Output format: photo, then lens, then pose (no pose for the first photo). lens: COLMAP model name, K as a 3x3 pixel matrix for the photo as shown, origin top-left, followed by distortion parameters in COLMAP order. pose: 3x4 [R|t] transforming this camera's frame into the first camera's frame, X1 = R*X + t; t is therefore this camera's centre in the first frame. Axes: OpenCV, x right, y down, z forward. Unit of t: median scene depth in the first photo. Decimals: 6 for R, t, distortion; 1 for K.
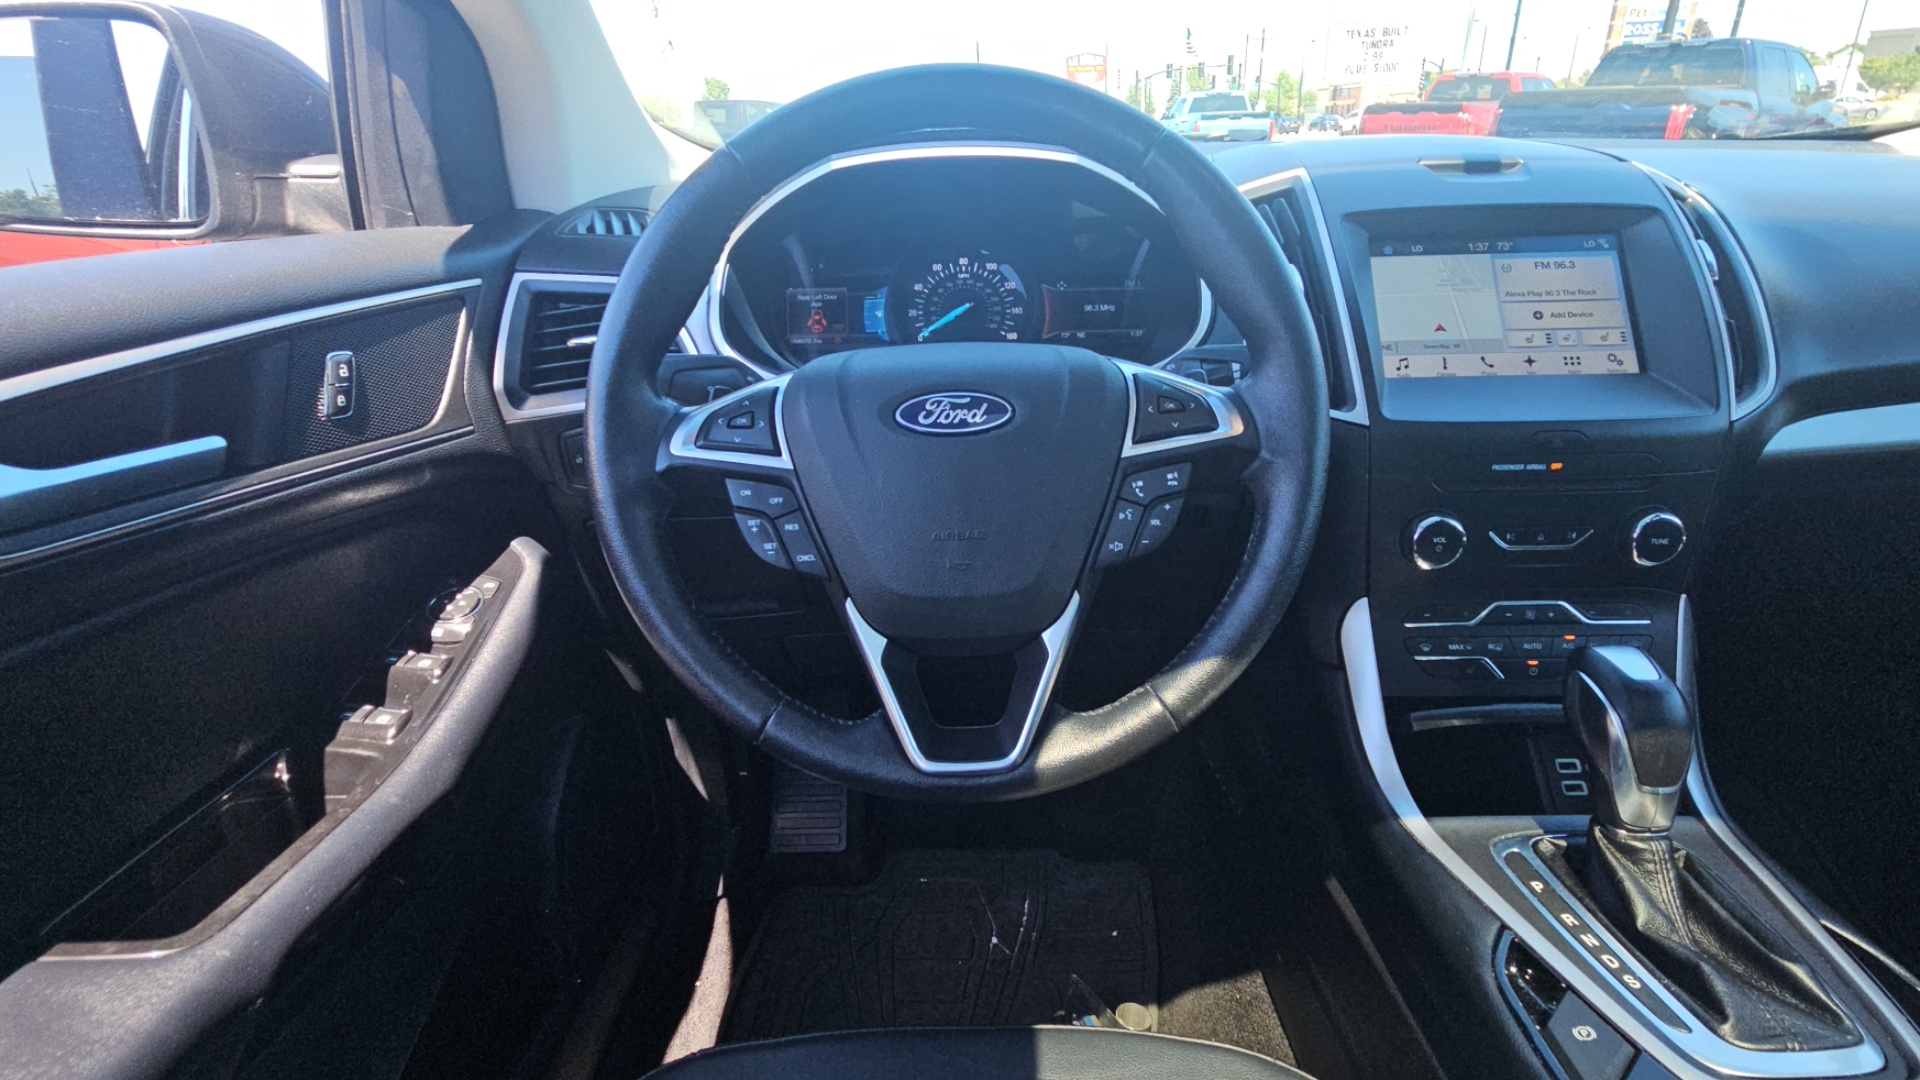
lens RADIAL K [[855.4, 0, 983.8], [0, 855.4, 542.7], [0, 0, 1]] dist [0.011178, -0.009713]
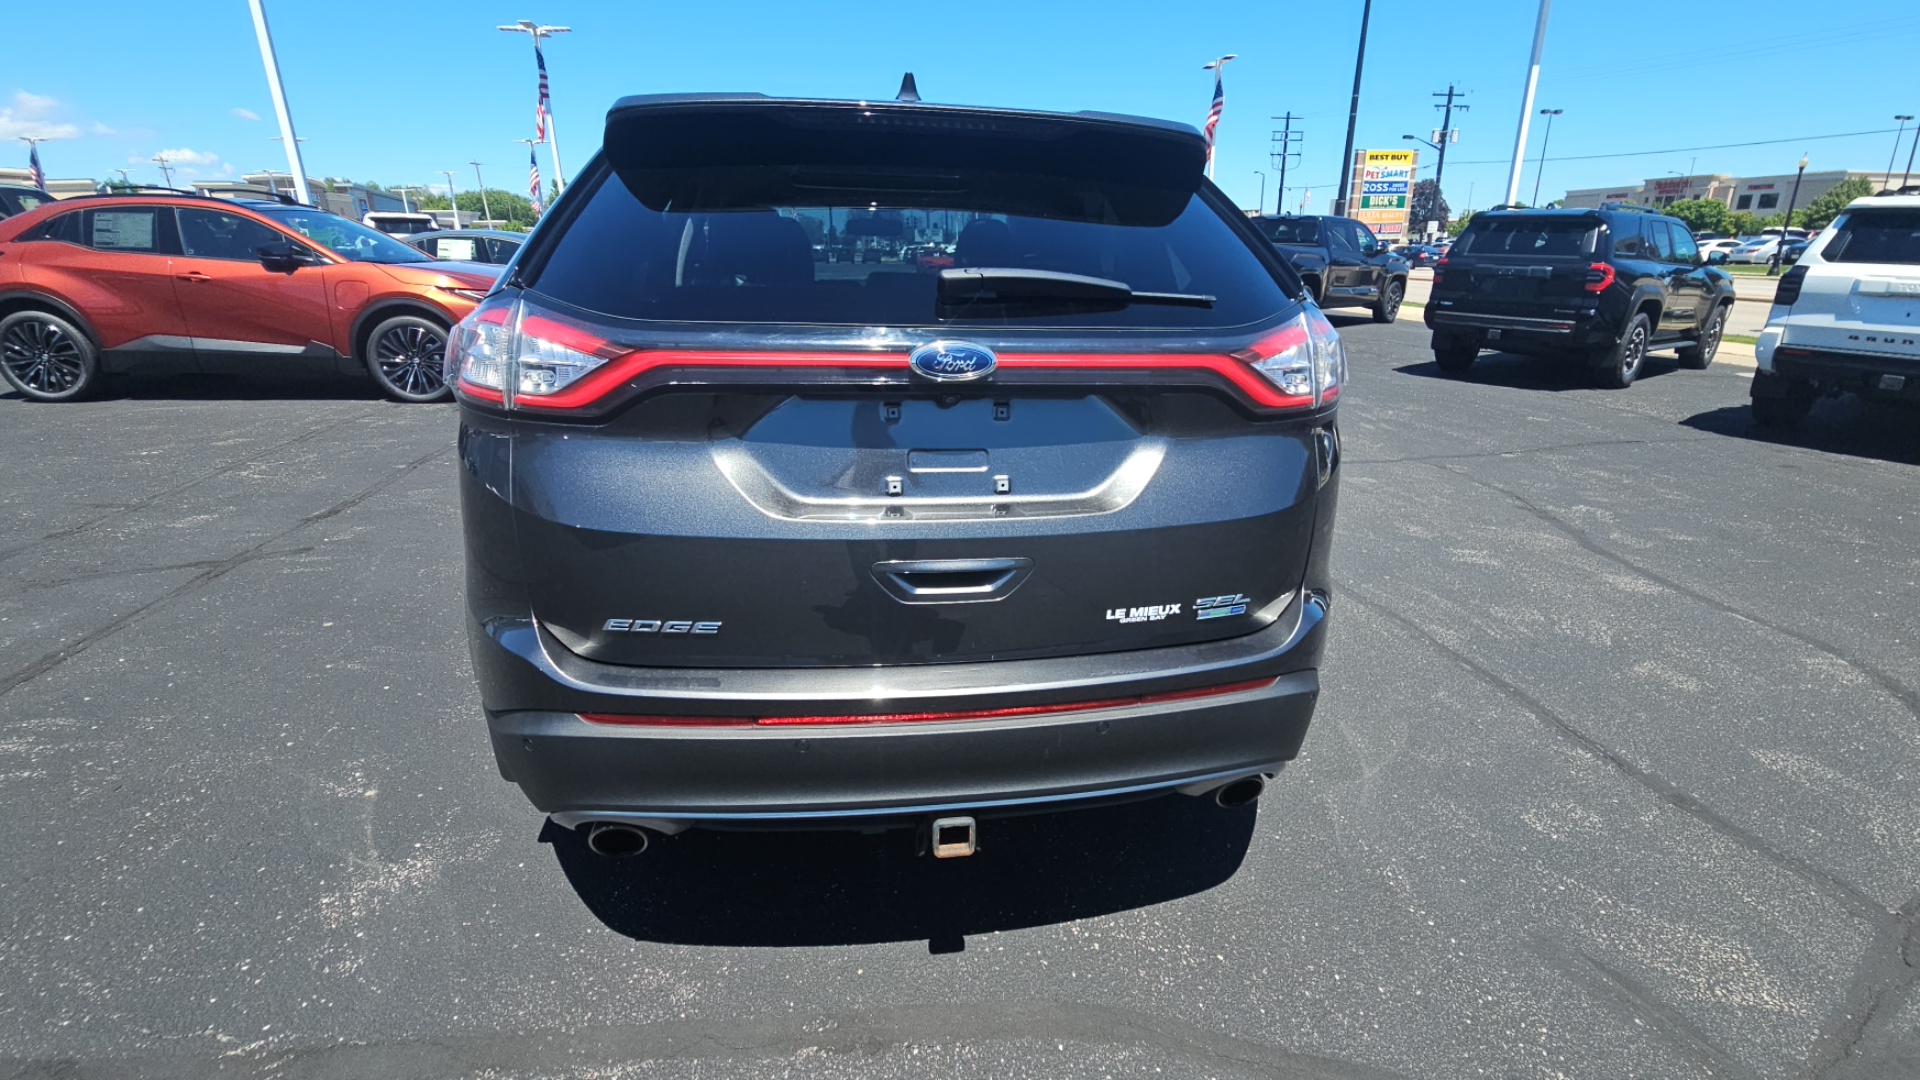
lens RADIAL K [[855.4, 0, 984.3], [0, 855.4, 533.3], [0, 0, 1]] dist [0.011178, -0.009713]
pose [[0.986642, -0.014338, 0.162274, 0.314293], [0.034070, 0.992252, -0.119479, 2.189847], [-0.159304, 0.123412, 0.979485, -5.286885]]
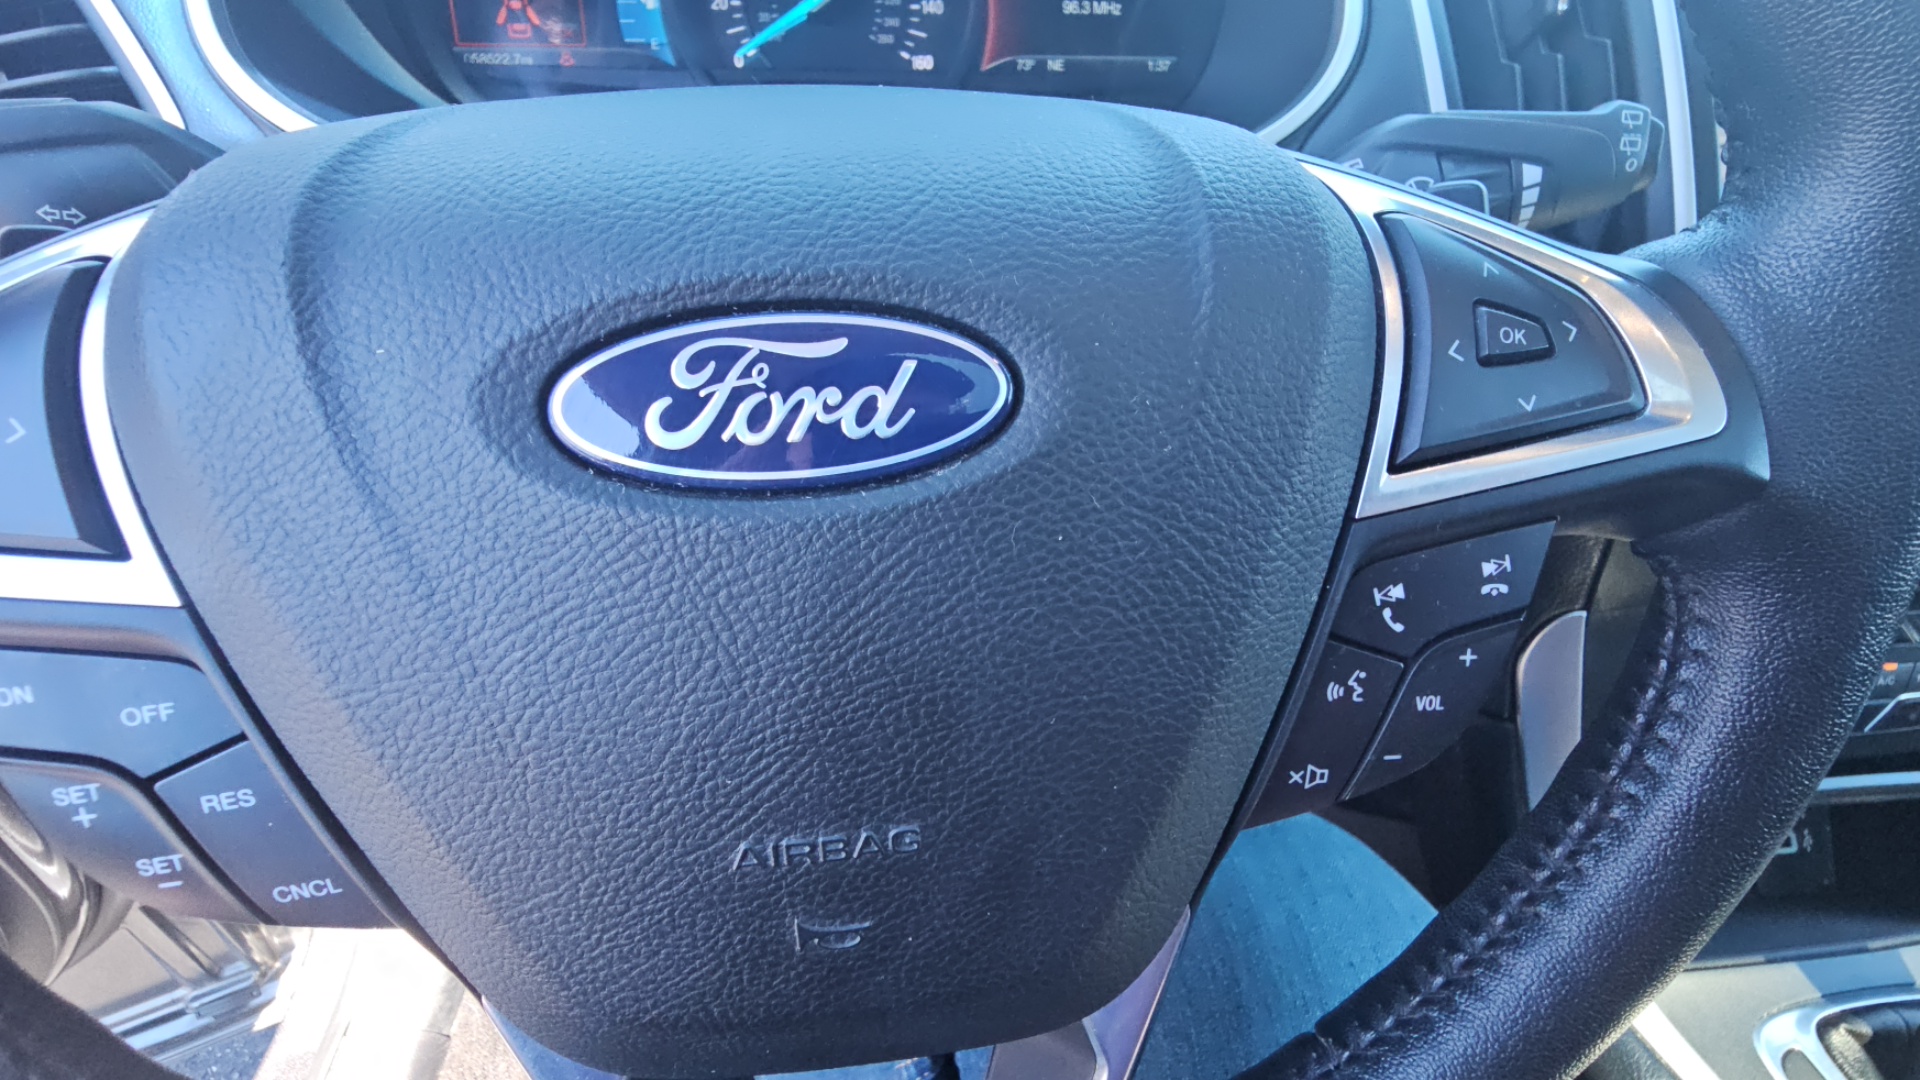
lens RADIAL K [[855.4, 0, 981.1], [0, 855.4, 547.9], [0, 0, 1]] dist [0.011178, -0.009713]
pose [[0.991829, -0.035238, 0.122613, -0.007071], [0.000008, 0.961114, 0.276152, -0.125349], [-0.127577, -0.273895, 0.953261, 0.514495]]
